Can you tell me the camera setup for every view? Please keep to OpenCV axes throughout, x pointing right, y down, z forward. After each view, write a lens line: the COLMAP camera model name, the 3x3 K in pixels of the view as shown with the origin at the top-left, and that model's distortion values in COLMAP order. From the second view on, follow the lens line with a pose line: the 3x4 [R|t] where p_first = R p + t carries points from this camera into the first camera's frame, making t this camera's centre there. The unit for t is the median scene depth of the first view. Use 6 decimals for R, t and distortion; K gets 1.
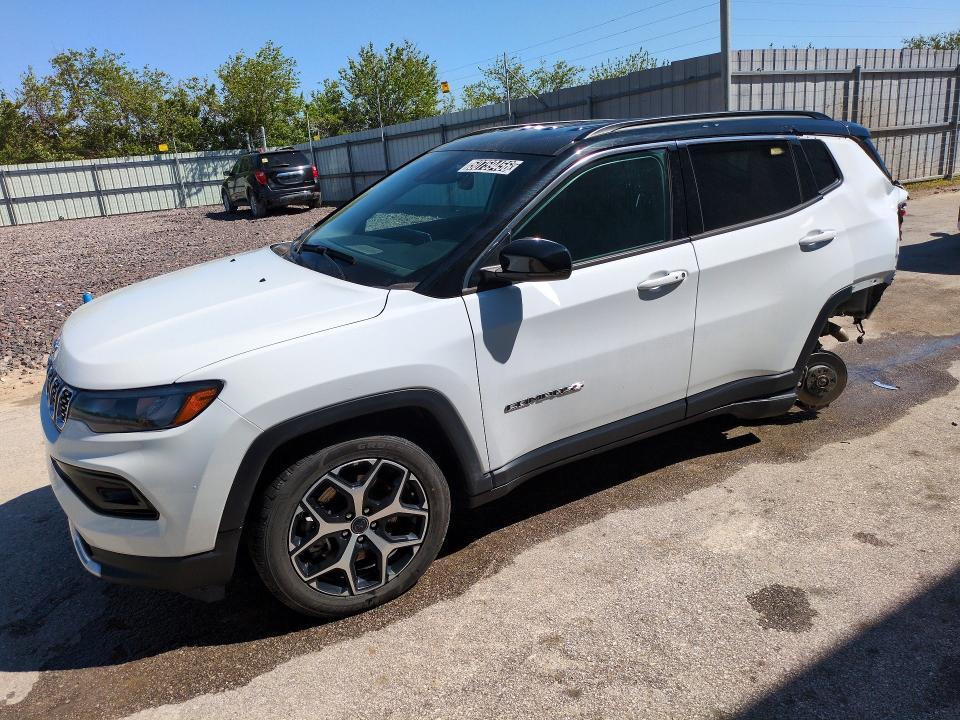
lens RADIAL K [[752.4, 0, 476.5], [0, 752.4, 355.3], [0, 0, 1]] dist [0.034571, -0.027033]
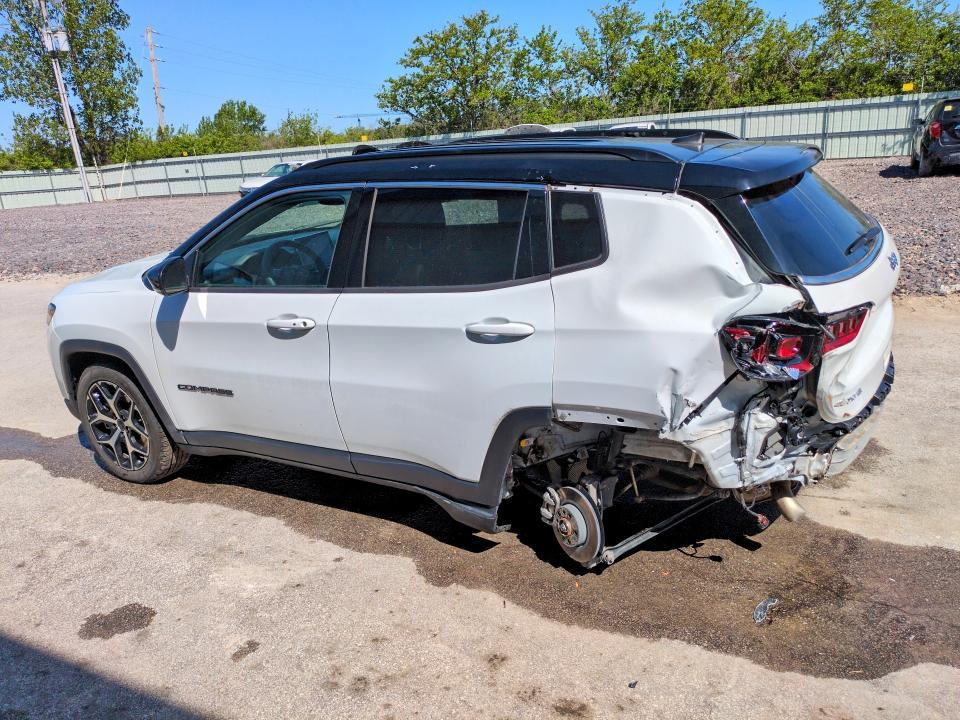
lens RADIAL K [[752.4, 0, 482.4], [0, 752.4, 368.9], [0, 0, 1]] dist [0.034571, -0.027033]
pose [[0.495368, 0.300400, -0.815089, 0.196964], [-0.210726, 0.951833, 0.222728, -0.051982], [0.842737, 0.061428, 0.534810, 0.110804]]
